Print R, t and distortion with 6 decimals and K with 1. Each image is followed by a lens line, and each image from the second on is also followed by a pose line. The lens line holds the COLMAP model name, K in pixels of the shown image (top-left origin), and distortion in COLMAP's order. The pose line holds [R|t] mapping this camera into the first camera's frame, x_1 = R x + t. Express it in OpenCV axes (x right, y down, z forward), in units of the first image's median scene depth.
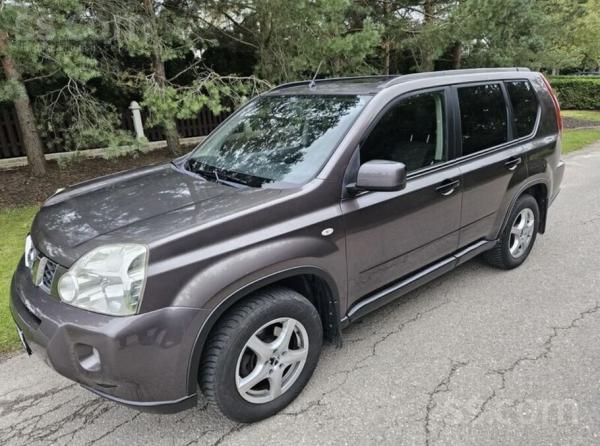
lens RADIAL K [[400.4, 0, 296.1], [0, 400.4, 228.1], [0, 0, 1]] dist [0.055566, -0.038370]
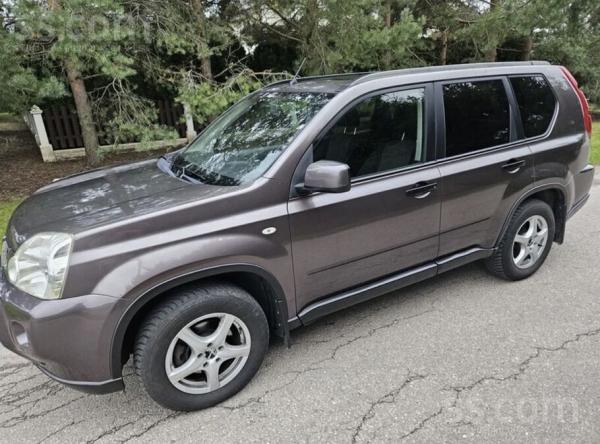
lens RADIAL K [[400.4, 0, 296.1], [0, 400.4, 227.1], [0, 0, 1]] dist [0.055566, -0.038370]
pose [[0.986920, 0.048552, -0.153724, 0.223057], [-0.046836, 0.998793, 0.014769, -0.013741], [0.154256, -0.007376, 0.988003, 0.017062]]
